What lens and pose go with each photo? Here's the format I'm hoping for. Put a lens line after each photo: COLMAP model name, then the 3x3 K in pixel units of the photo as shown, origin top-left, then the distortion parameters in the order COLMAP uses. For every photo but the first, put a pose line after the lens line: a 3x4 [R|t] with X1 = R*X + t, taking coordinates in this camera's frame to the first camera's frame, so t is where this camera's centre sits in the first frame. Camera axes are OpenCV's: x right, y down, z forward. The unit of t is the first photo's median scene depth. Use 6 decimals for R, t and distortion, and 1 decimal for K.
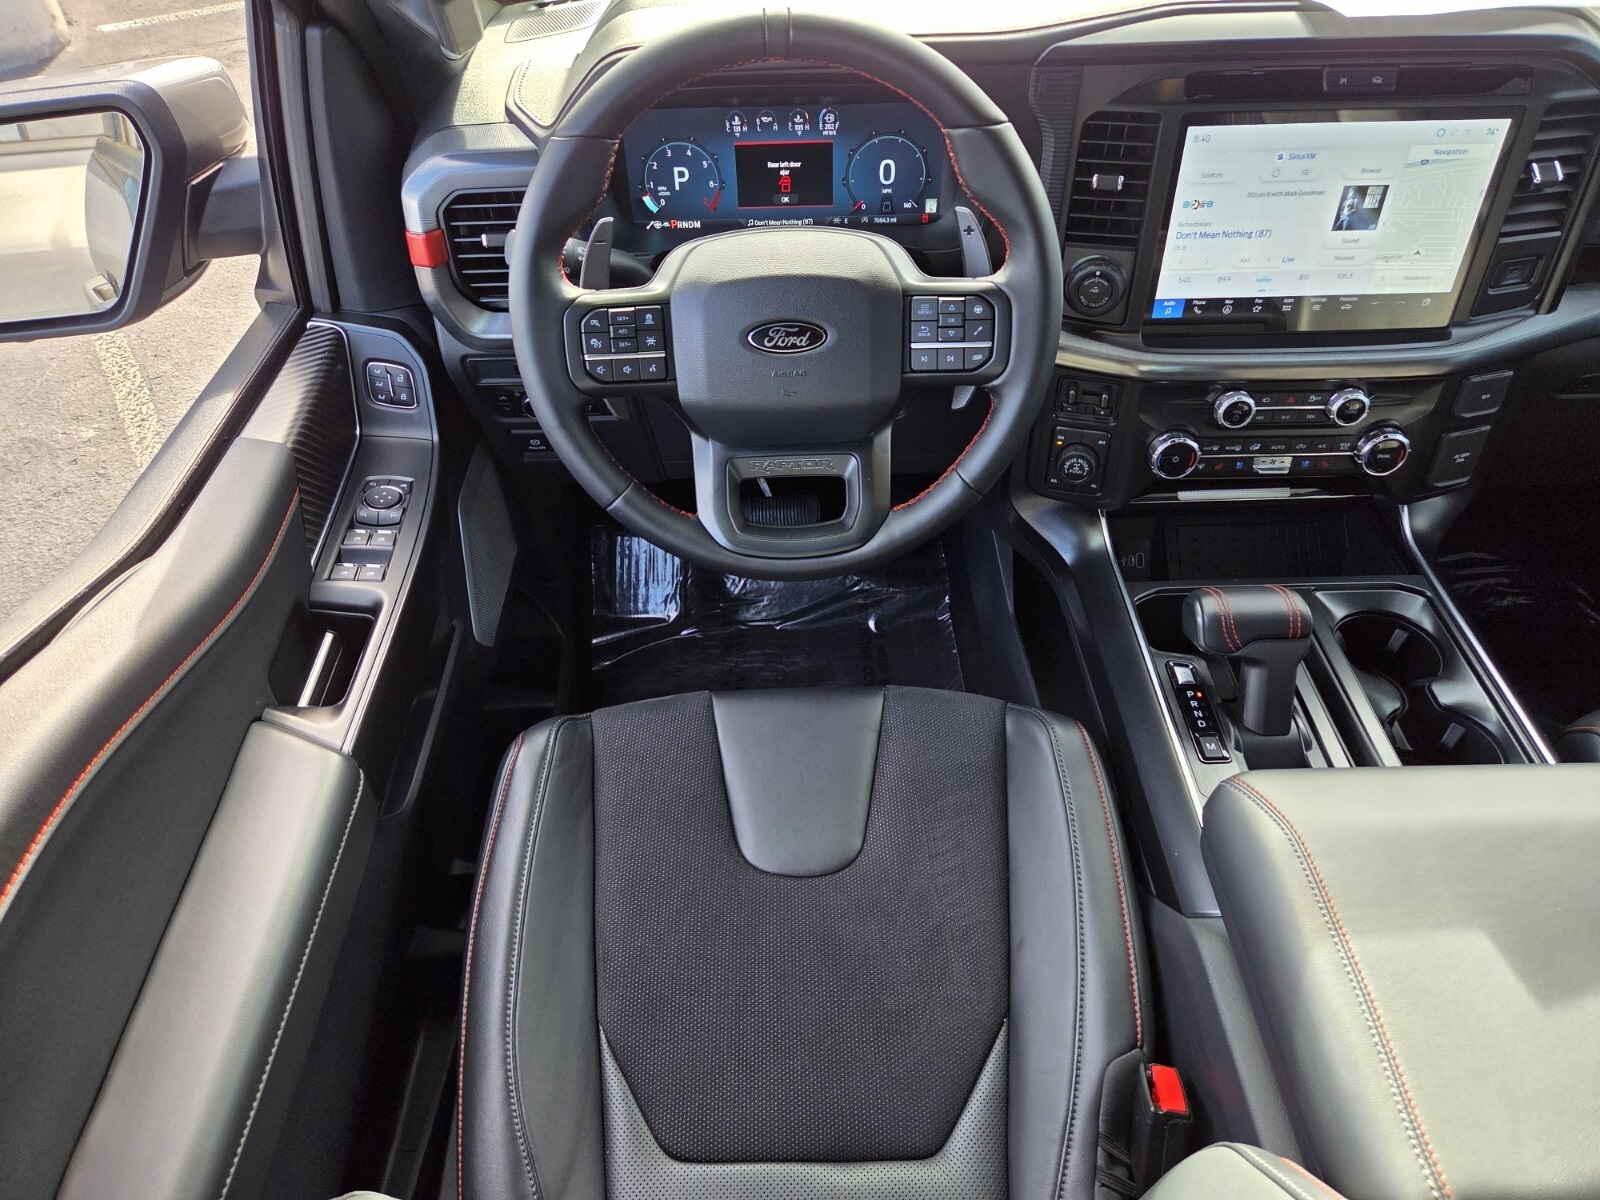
lens RADIAL K [[1093.3, 0, 815.4], [0, 1093.3, 603.2], [0, 0, 1]] dist [0.080509, -0.064246]
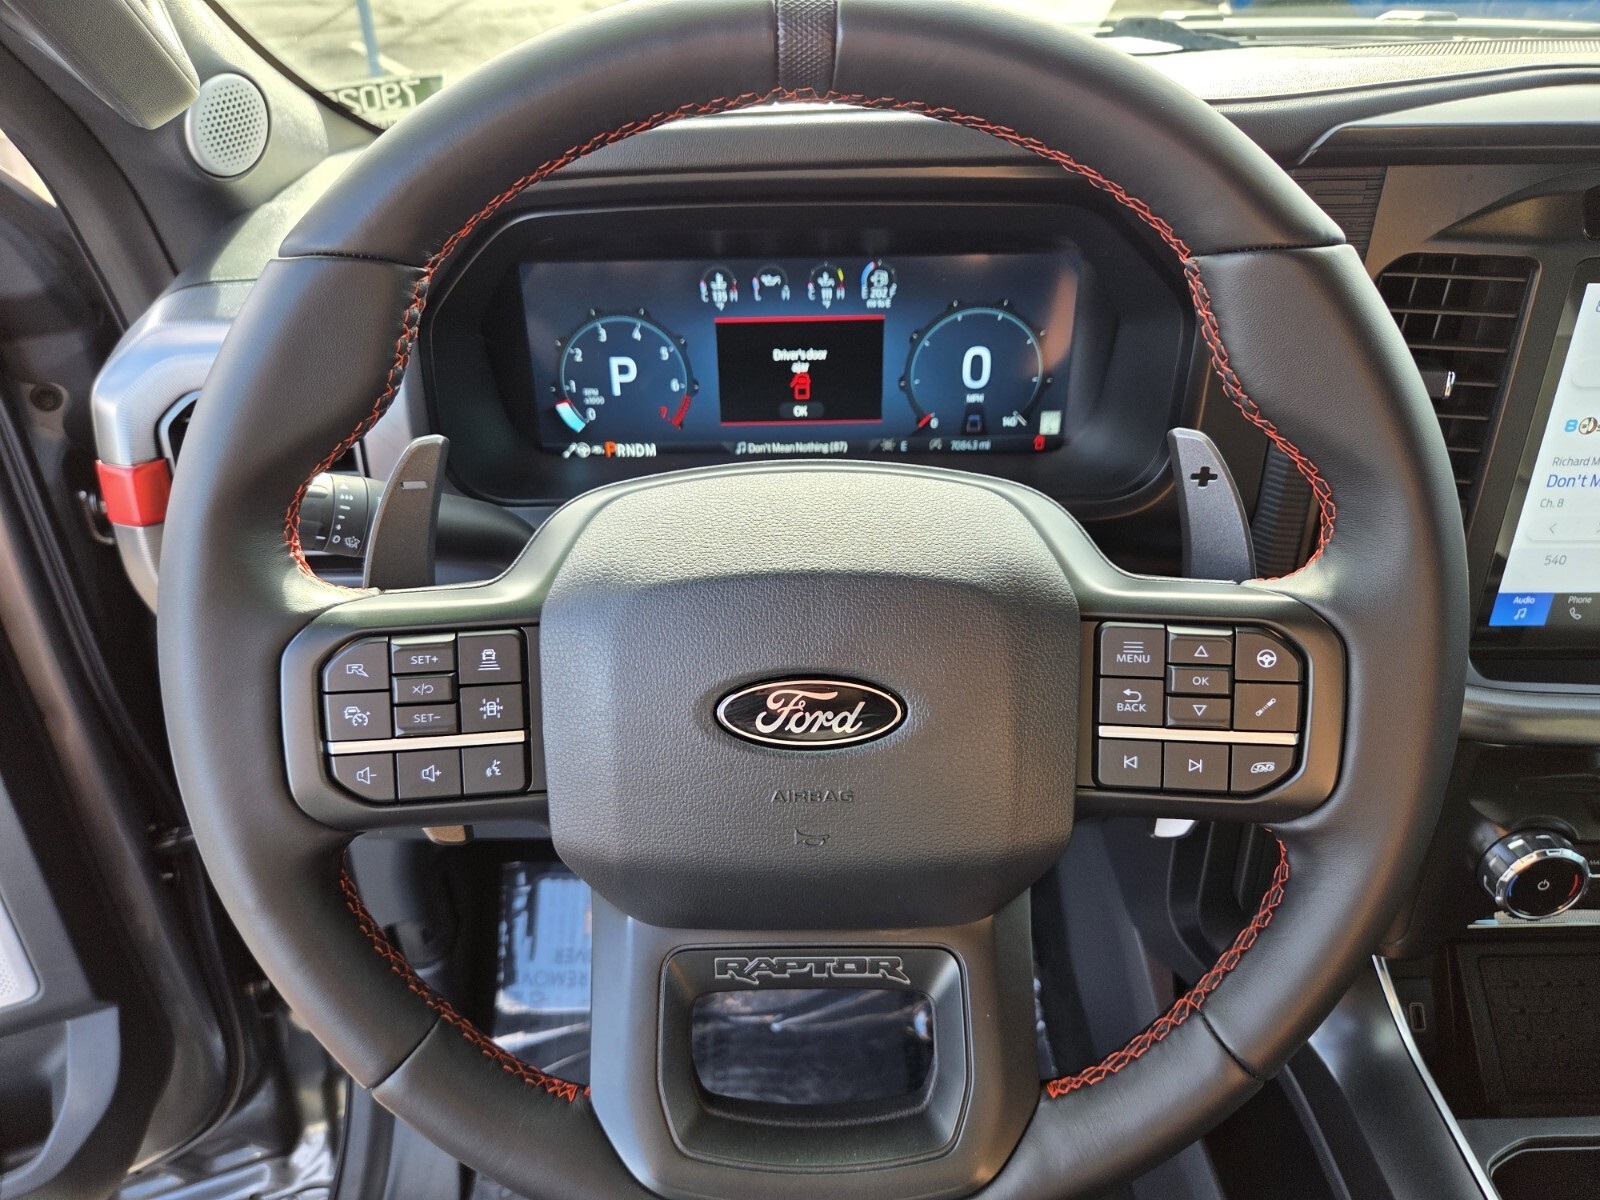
lens RADIAL K [[1179.5, 0, 800.0], [0, 1179.5, 600.0], [0, 0, 1]] dist [0.074727, -0.069466]
pose [[0.999726, 0.010698, -0.020803, -0.014081], [-0.014573, 0.980475, -0.196103, -0.151098], [0.018299, 0.196353, 0.980363, 0.423714]]
